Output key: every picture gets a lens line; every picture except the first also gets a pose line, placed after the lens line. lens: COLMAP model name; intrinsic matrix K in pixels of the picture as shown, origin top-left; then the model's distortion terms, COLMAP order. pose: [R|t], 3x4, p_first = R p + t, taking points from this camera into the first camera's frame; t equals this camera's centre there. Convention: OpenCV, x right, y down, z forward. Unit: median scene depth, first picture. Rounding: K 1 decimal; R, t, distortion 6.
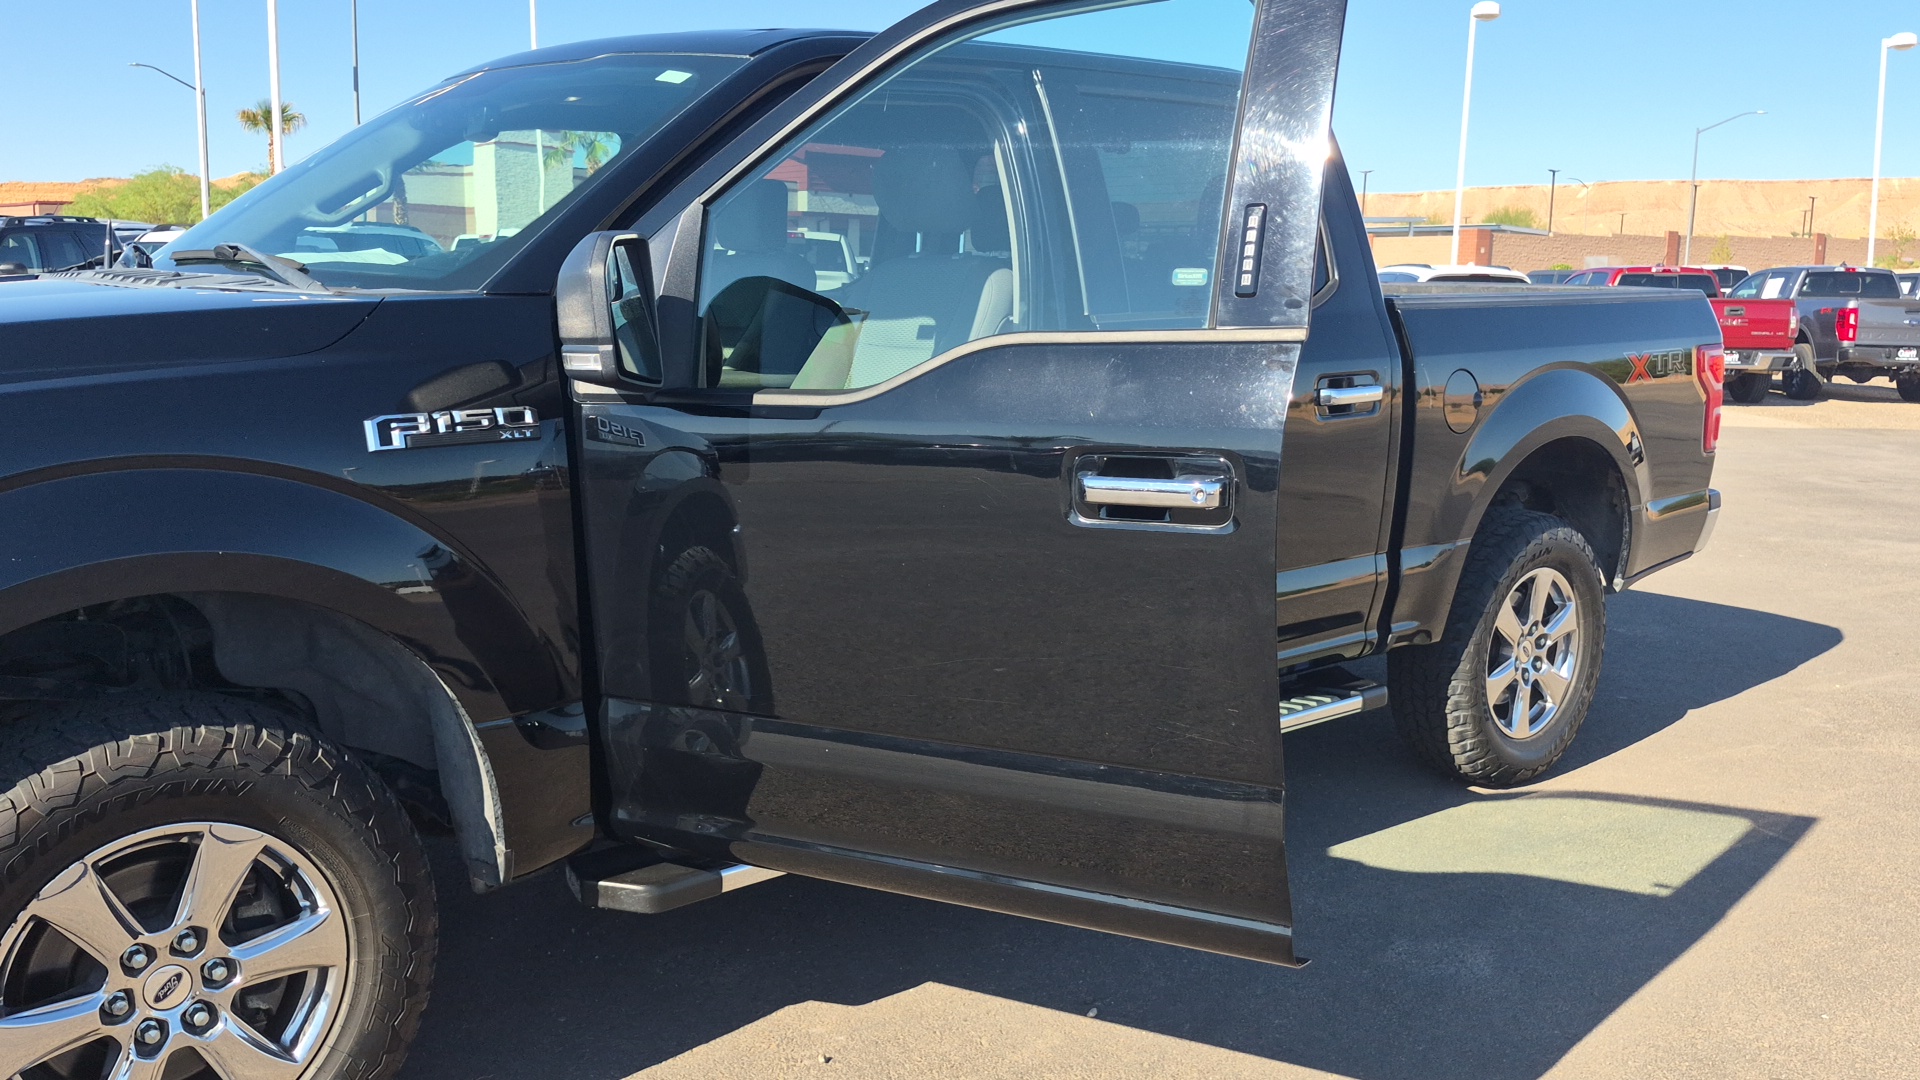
lens RADIAL K [[1684.2, 0, 959.6], [0, 1684.2, 547.8], [0, 0, 1]] dist [0.098442, -0.141362]
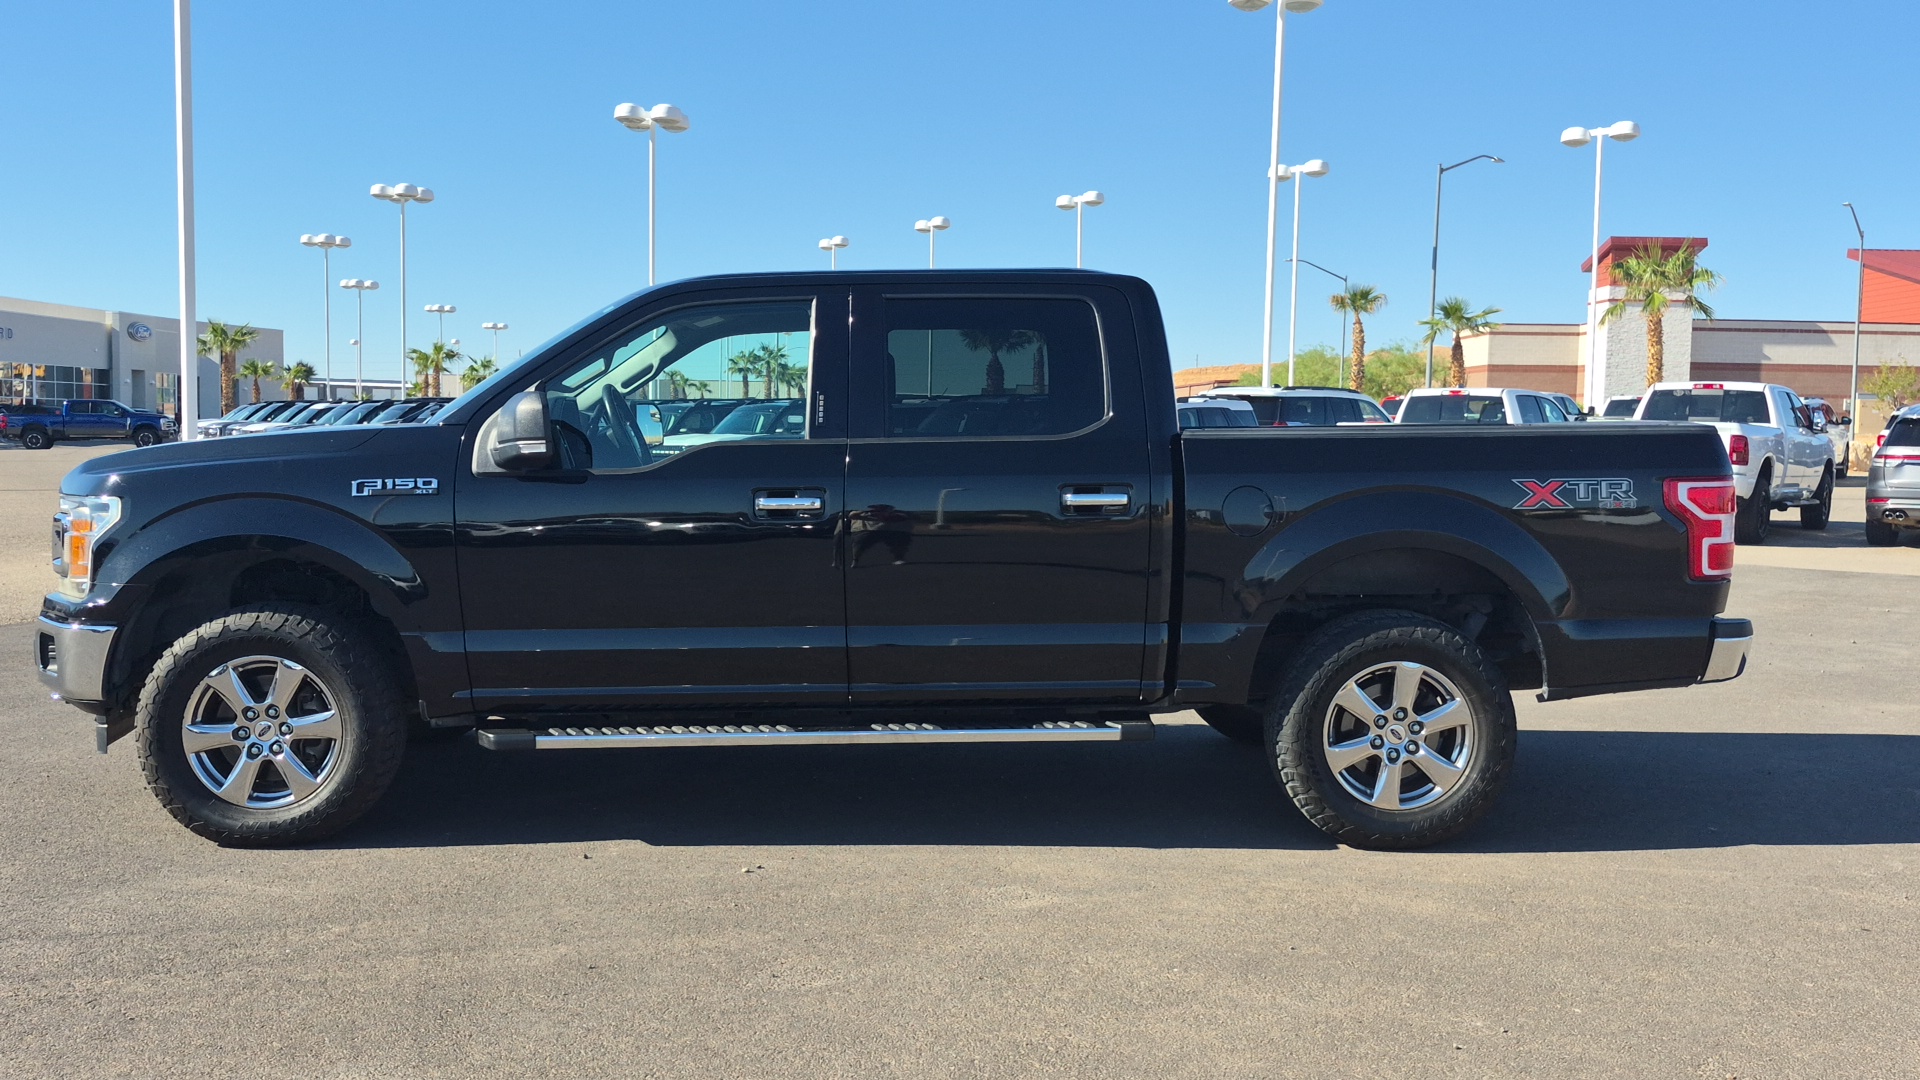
lens RADIAL K [[1684.2, 0, 952.8], [0, 1684.2, 531.2], [0, 0, 1]] dist [0.098442, -0.141362]
pose [[0.772047, 0.028708, -0.634916, 1.551383], [-0.094975, 0.992974, -0.070589, 0.065411], [0.628429, 0.114799, 0.769349, -0.172928]]
